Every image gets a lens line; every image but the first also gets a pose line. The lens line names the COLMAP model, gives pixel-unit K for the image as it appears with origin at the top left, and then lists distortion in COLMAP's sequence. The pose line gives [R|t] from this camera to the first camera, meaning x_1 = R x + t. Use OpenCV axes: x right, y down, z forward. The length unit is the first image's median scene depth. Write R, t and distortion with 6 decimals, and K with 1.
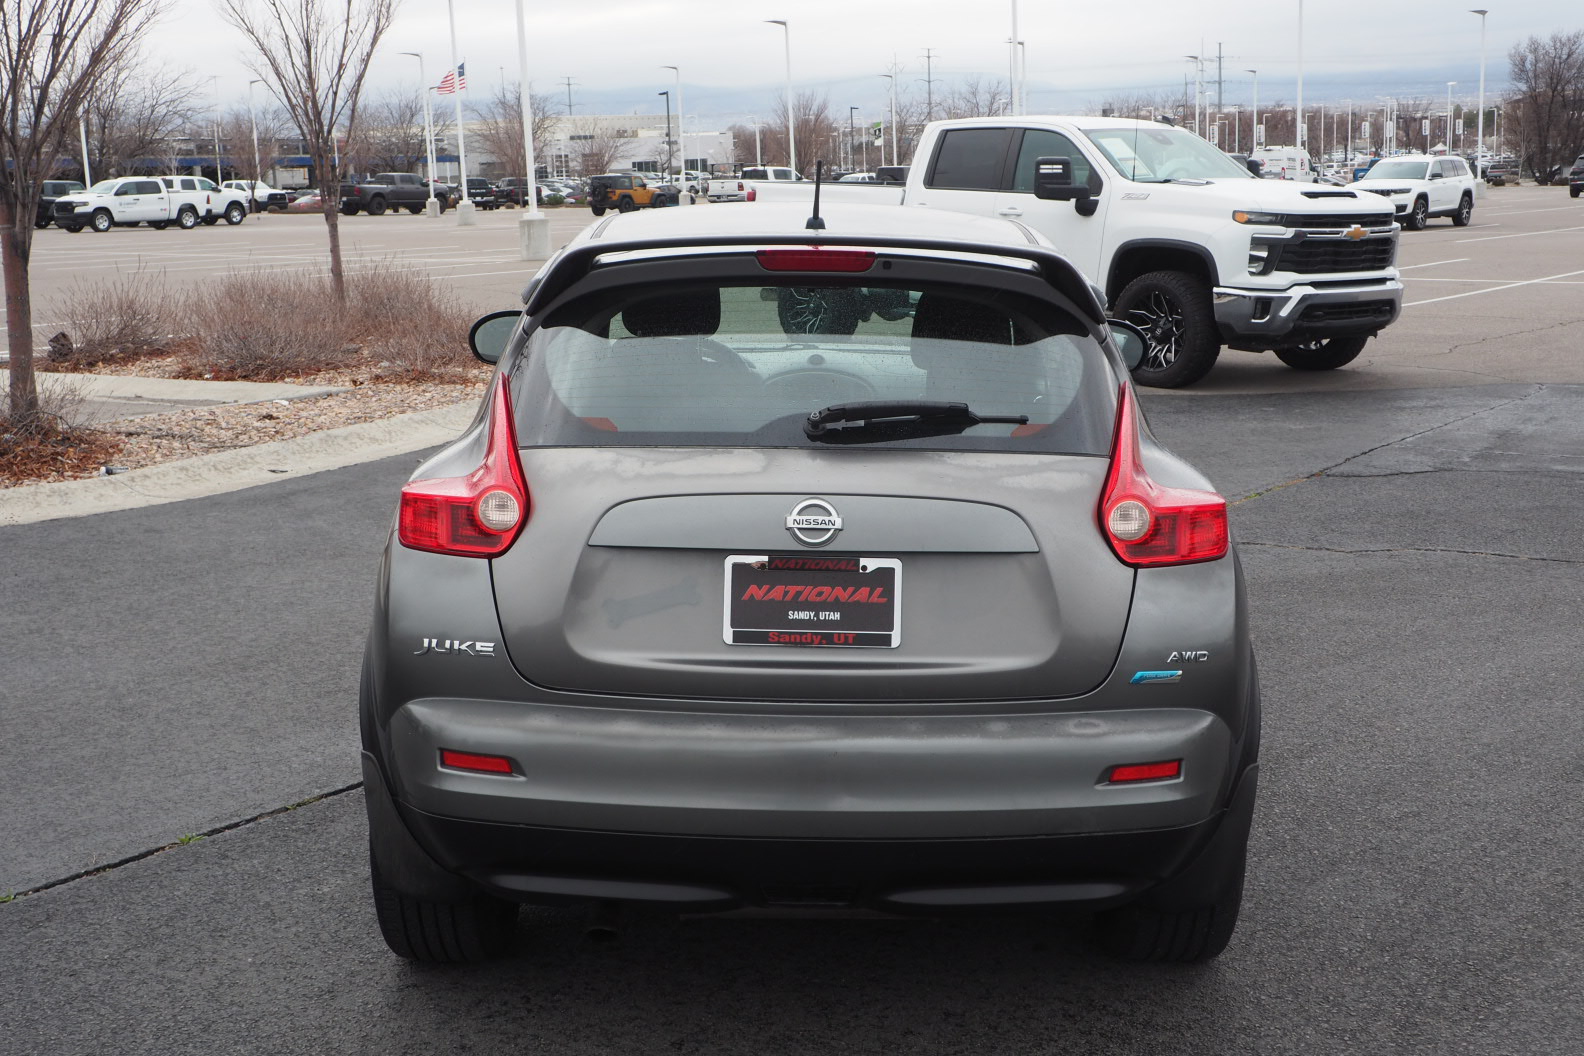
lens RADIAL K [[1958.0, 0, 864.3], [0, 1958.0, 533.2], [0, 0, 1]] dist [-0.014429, 0.002360]
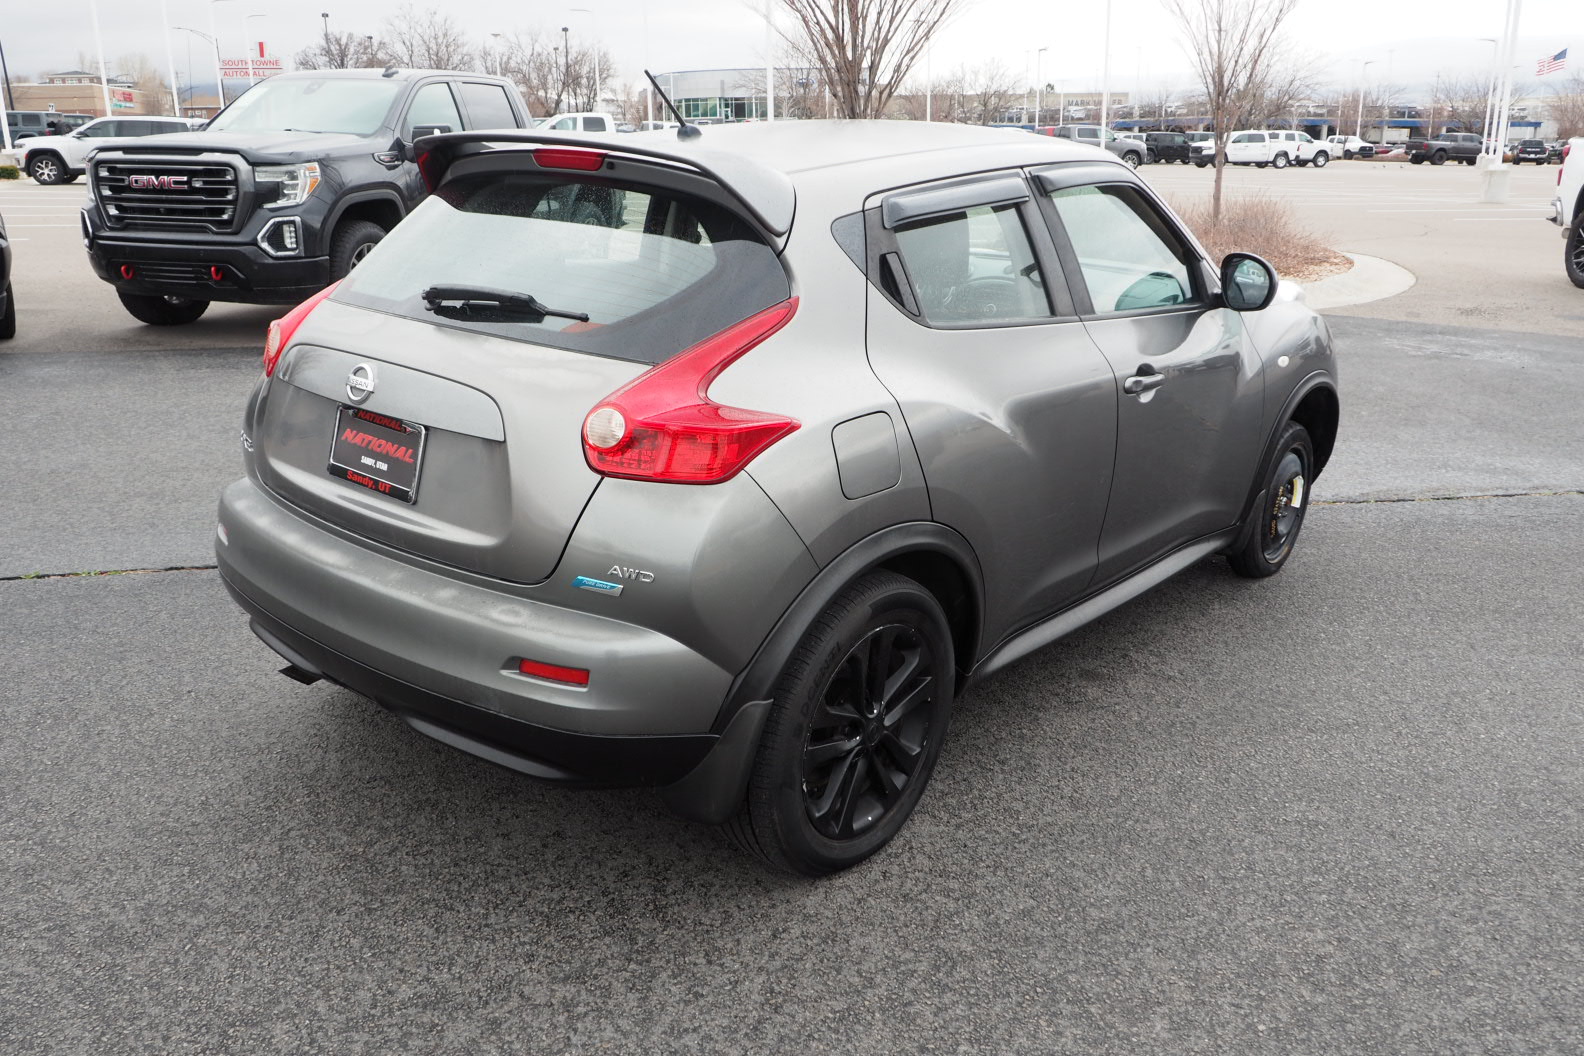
lens RADIAL K [[1311.0, 0, 792.0], [0, 1311.0, 528.0], [0, 0, 1]] dist [-0.006741, -0.008717]
pose [[0.757487, 0.208577, -0.618635, 0.639428], [-0.137627, 0.977313, 0.160990, -0.078299], [0.638179, -0.036807, 0.769008, 0.547662]]
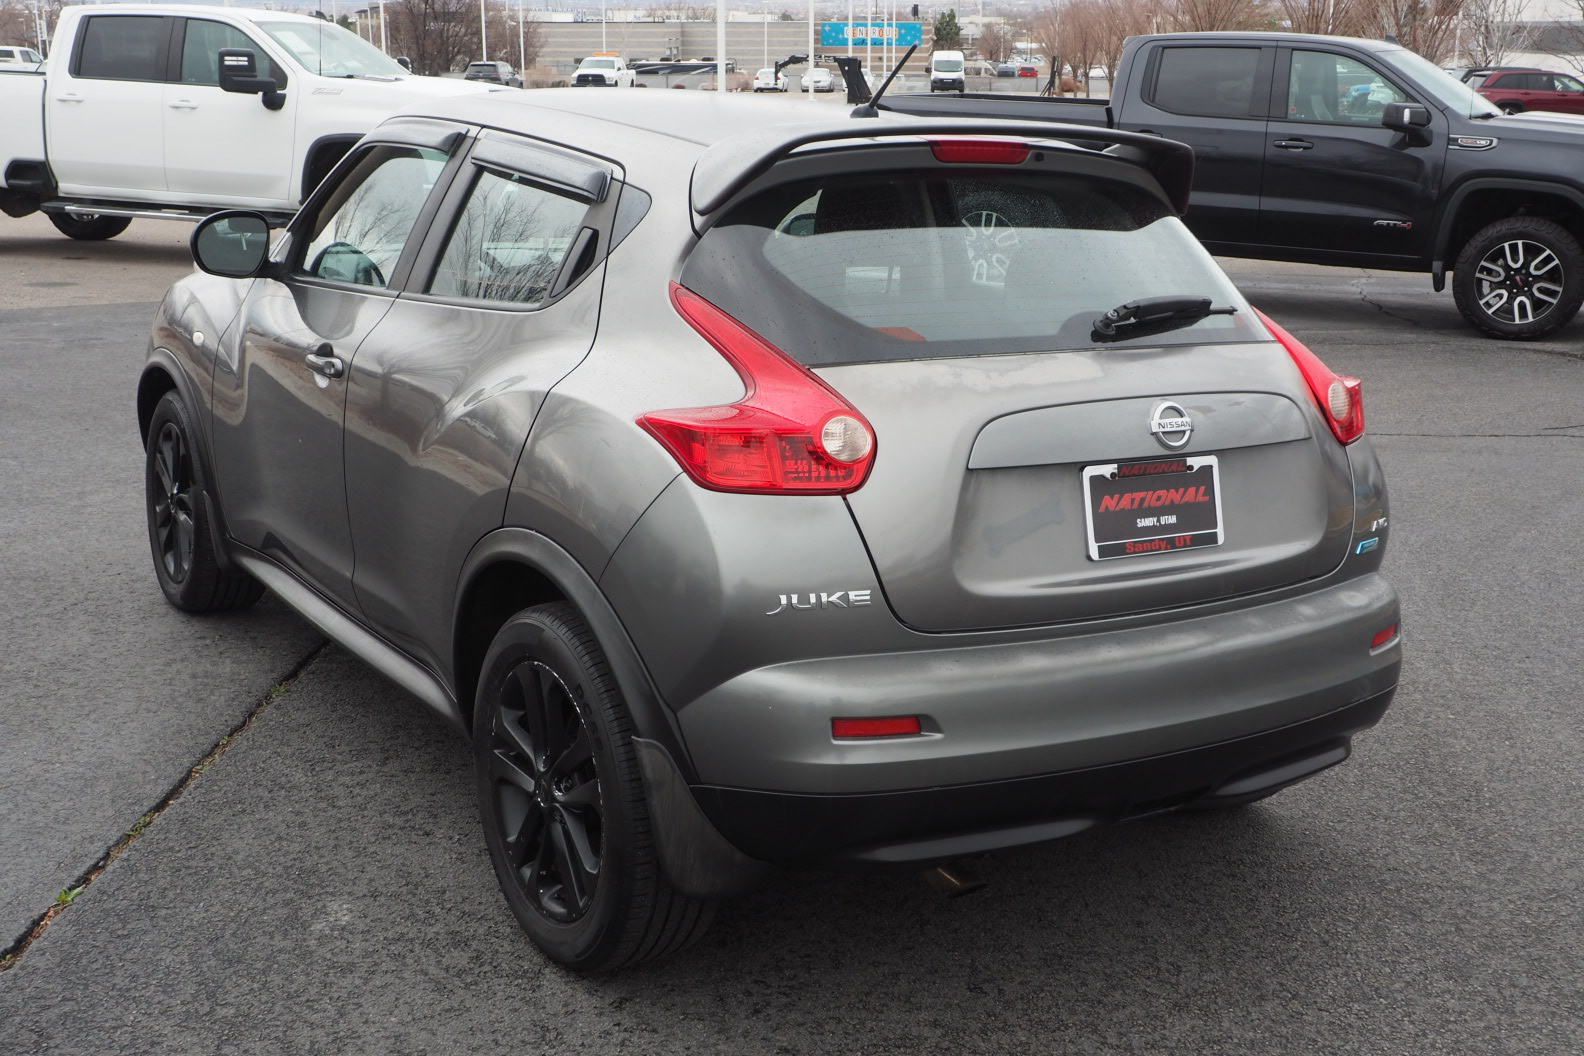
lens RADIAL K [[1800.7, 0, 792.0], [0, 1800.7, 528.0], [0, 0, 1]] dist [-0.006985, -0.010520]
pose [[0.847031, -0.104720, 0.521125, -0.631633], [0.070884, 0.993898, 0.084510, -0.041934], [-0.526796, -0.034643, 0.849286, 0.330924]]
